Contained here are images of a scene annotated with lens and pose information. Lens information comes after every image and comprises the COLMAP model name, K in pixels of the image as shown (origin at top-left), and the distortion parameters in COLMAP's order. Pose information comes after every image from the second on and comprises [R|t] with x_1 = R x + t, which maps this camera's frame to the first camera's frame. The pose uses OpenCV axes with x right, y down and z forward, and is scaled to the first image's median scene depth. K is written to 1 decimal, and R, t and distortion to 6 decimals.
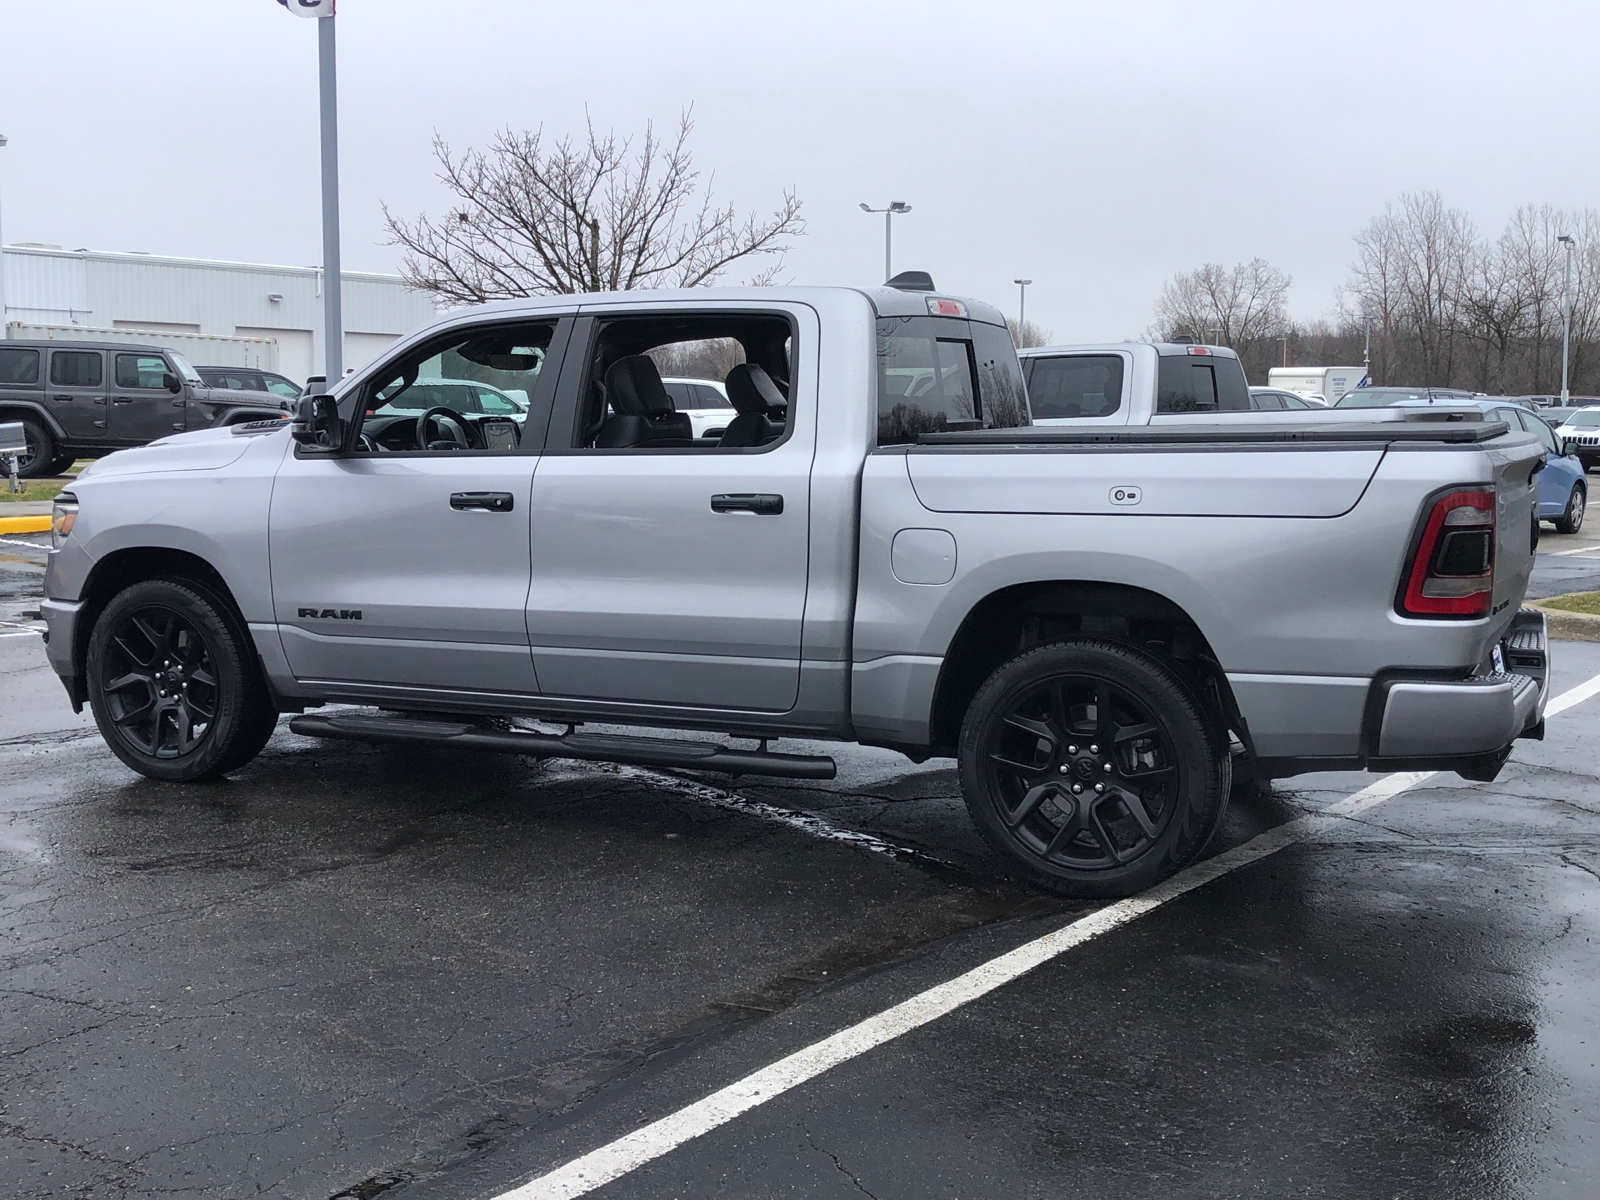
lens RADIAL K [[1834.9, 0, 795.9], [0, 1834.9, 548.7], [0, 0, 1]] dist [0.151670, -0.470392]
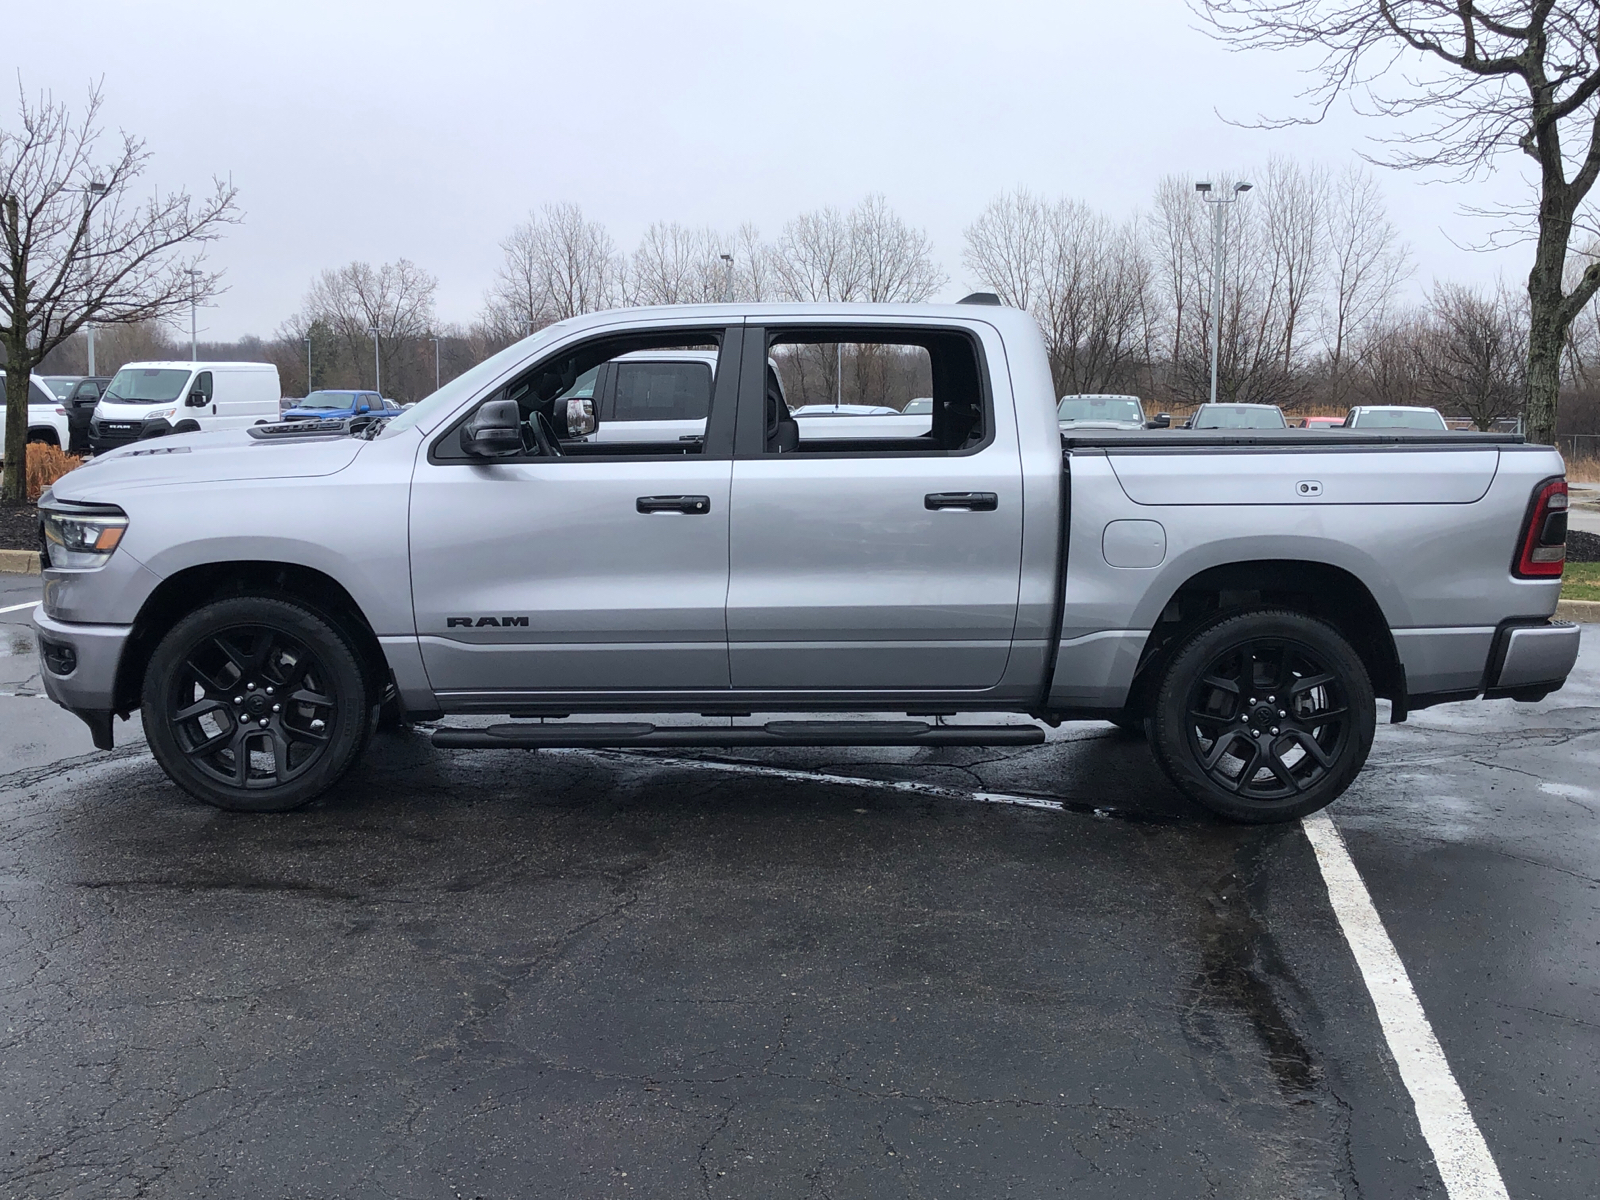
lens RADIAL K [[1834.9, 0, 795.9], [0, 1834.9, 548.7], [0, 0, 1]] dist [0.151670, -0.470392]
pose [[0.889552, -0.029081, 0.455907, -0.583387], [0.028551, 0.999560, 0.008052, -0.007406], [-0.455941, 0.005853, 0.889991, 0.056061]]
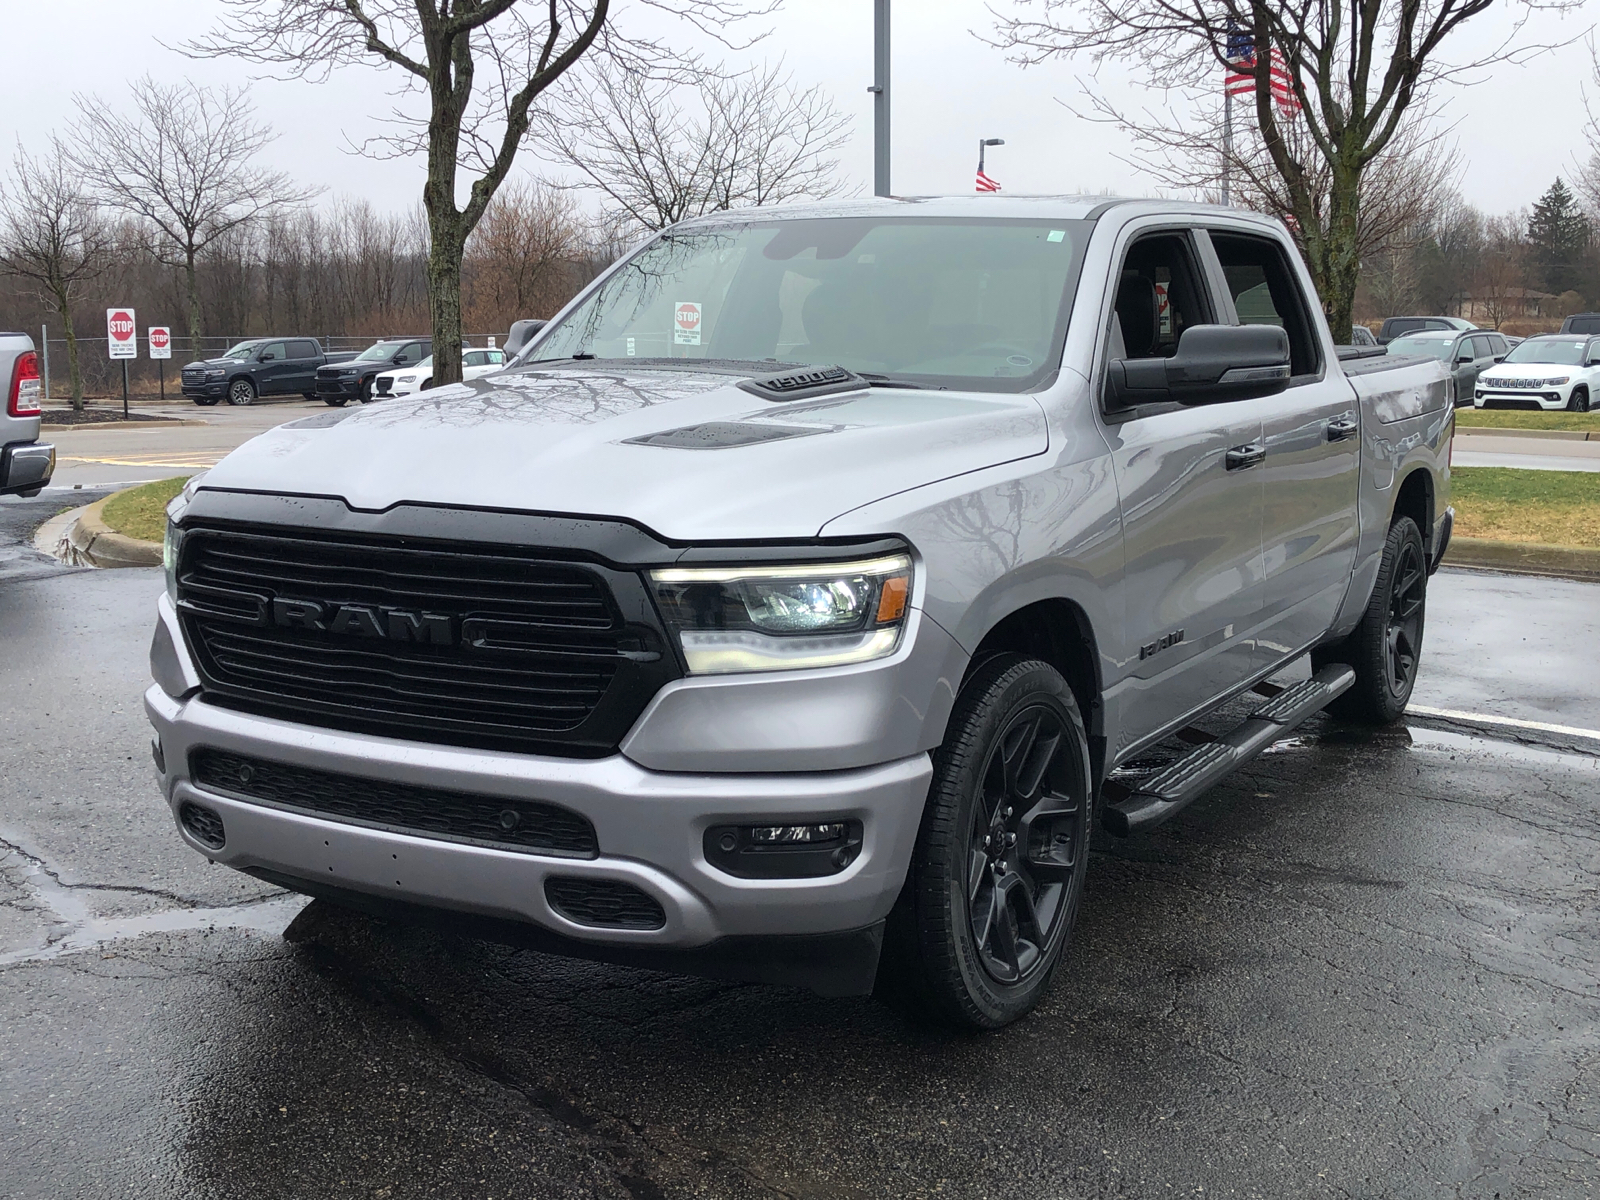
lens RADIAL K [[1834.9, 0, 795.9], [0, 1834.9, 548.7], [0, 0, 1]] dist [0.151670, -0.470392]
pose [[0.090582, -0.123126, 0.988248, -0.993336], [0.082576, 0.989839, 0.115755, -0.096173], [-0.992460, 0.071121, 0.099829, 1.126509]]
